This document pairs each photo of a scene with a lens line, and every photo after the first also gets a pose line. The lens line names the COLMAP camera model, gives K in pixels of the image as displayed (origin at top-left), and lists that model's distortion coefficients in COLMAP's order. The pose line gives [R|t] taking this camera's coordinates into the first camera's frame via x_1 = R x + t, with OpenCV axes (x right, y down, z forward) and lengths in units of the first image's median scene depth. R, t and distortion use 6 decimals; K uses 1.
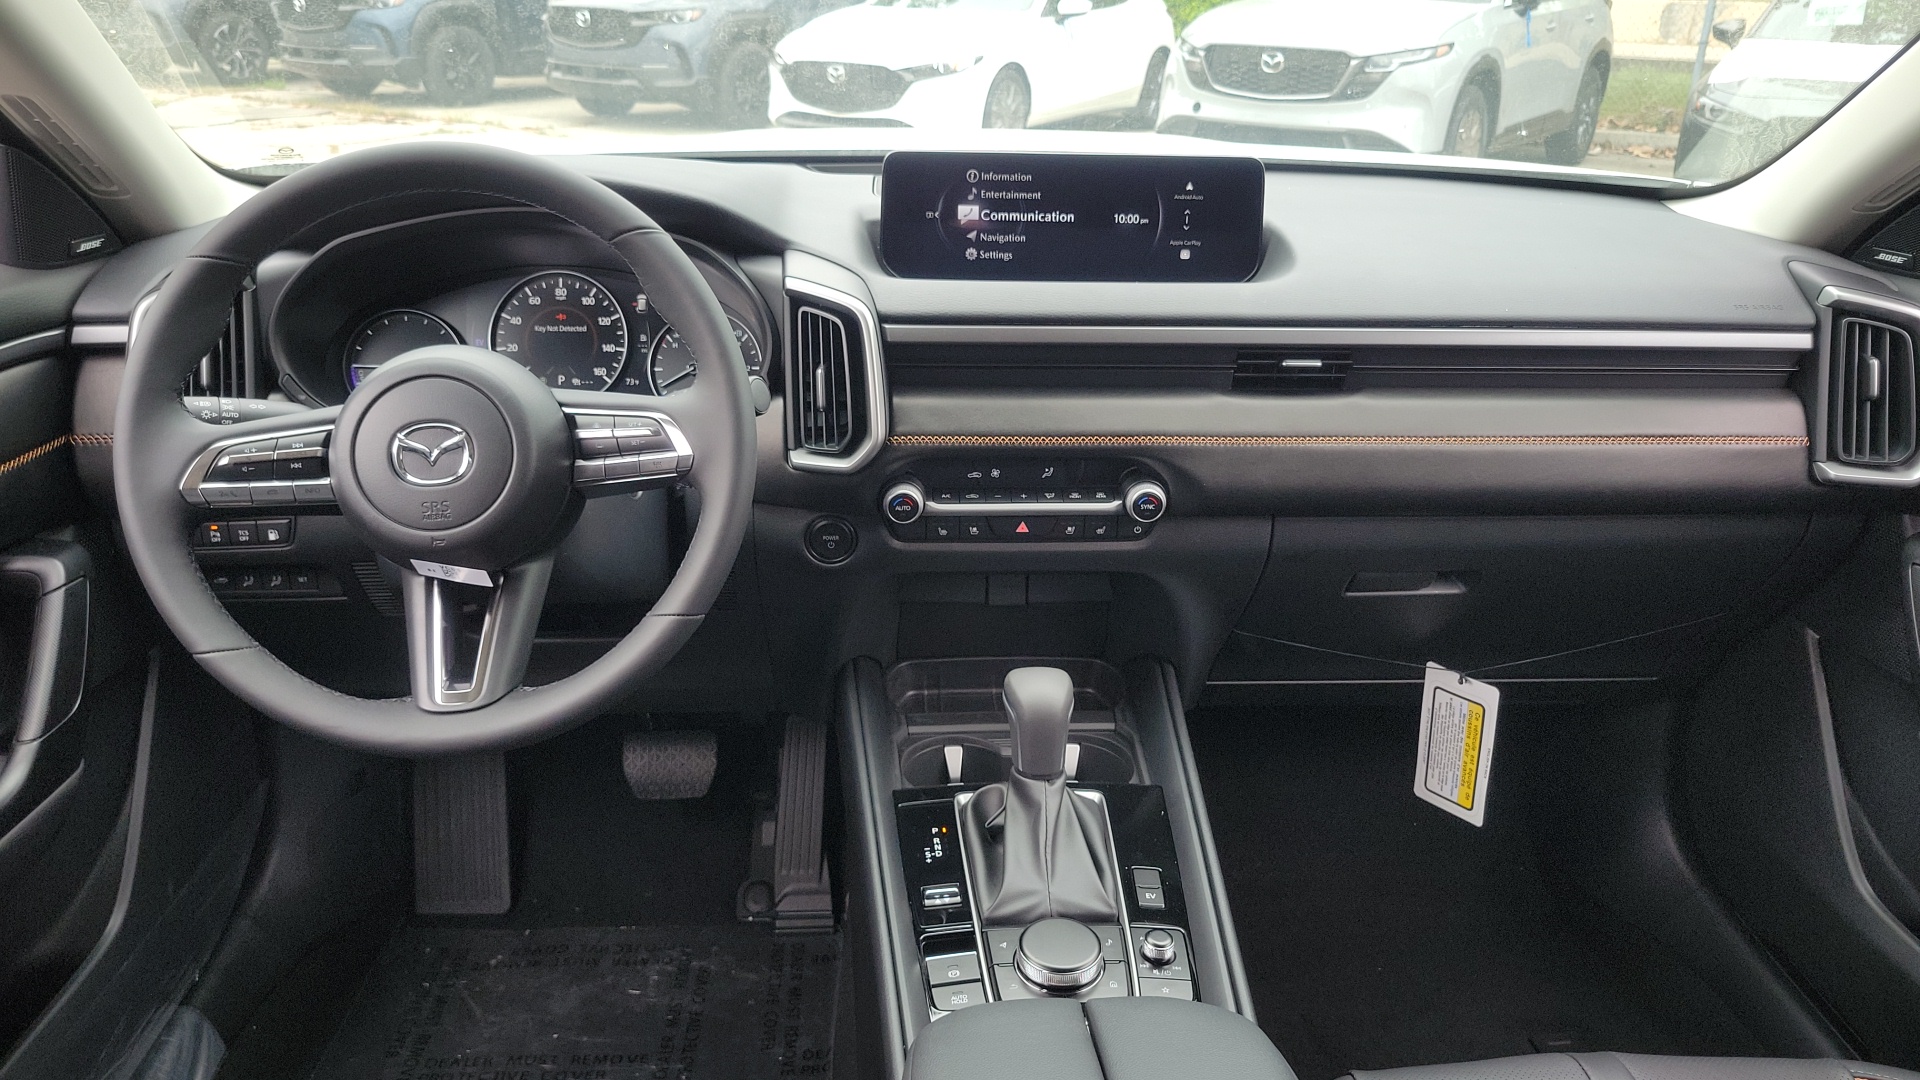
lens RADIAL K [[1454.6, 0, 963.9], [0, 1454.6, 532.7], [0, 0, 1]] dist [0.032929, -0.013969]
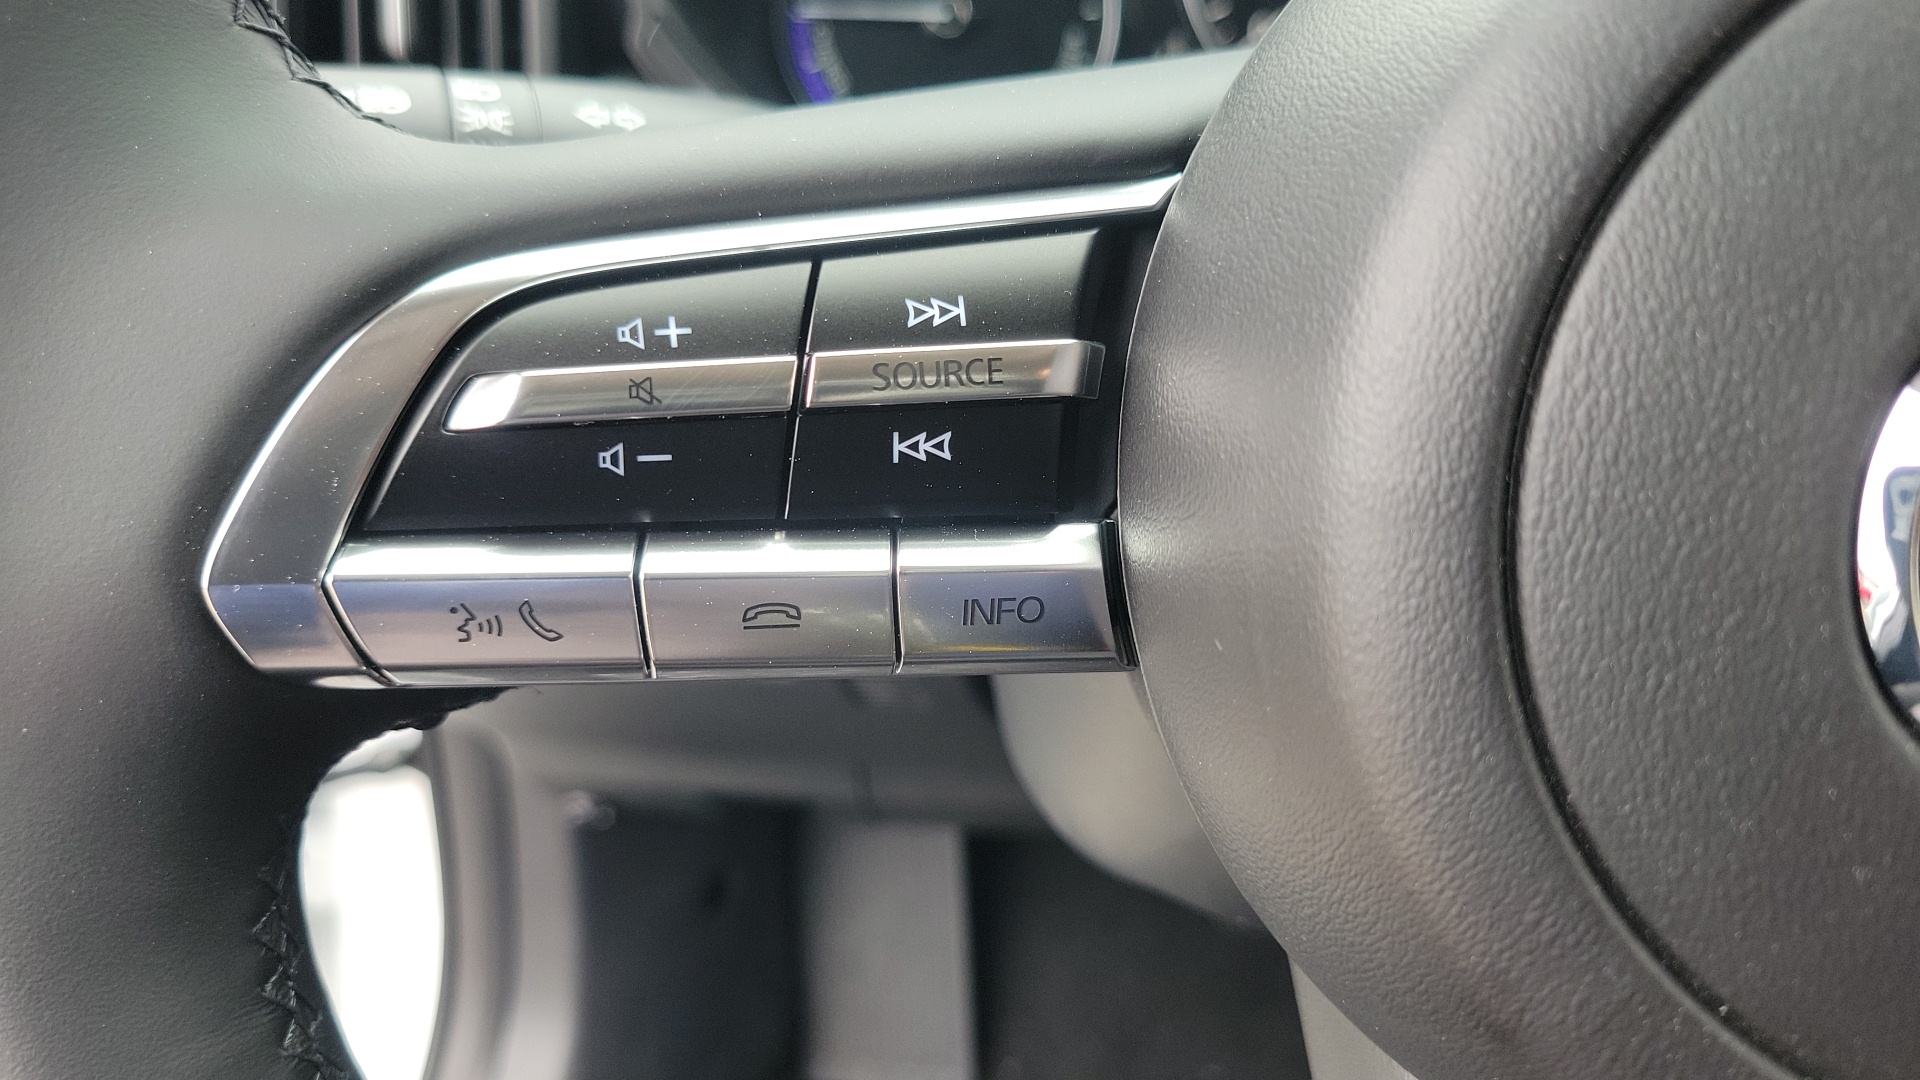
lens RADIAL K [[1418.6, 0, 955.5], [0, 1418.6, 509.5], [0, 0, 1]] dist [-0.002353, -0.002643]
pose [[0.991979, 0.045329, -0.117994, -0.344679], [-0.027799, 0.988867, 0.146181, -0.049120], [0.123307, -0.141729, 0.982196, 0.675628]]
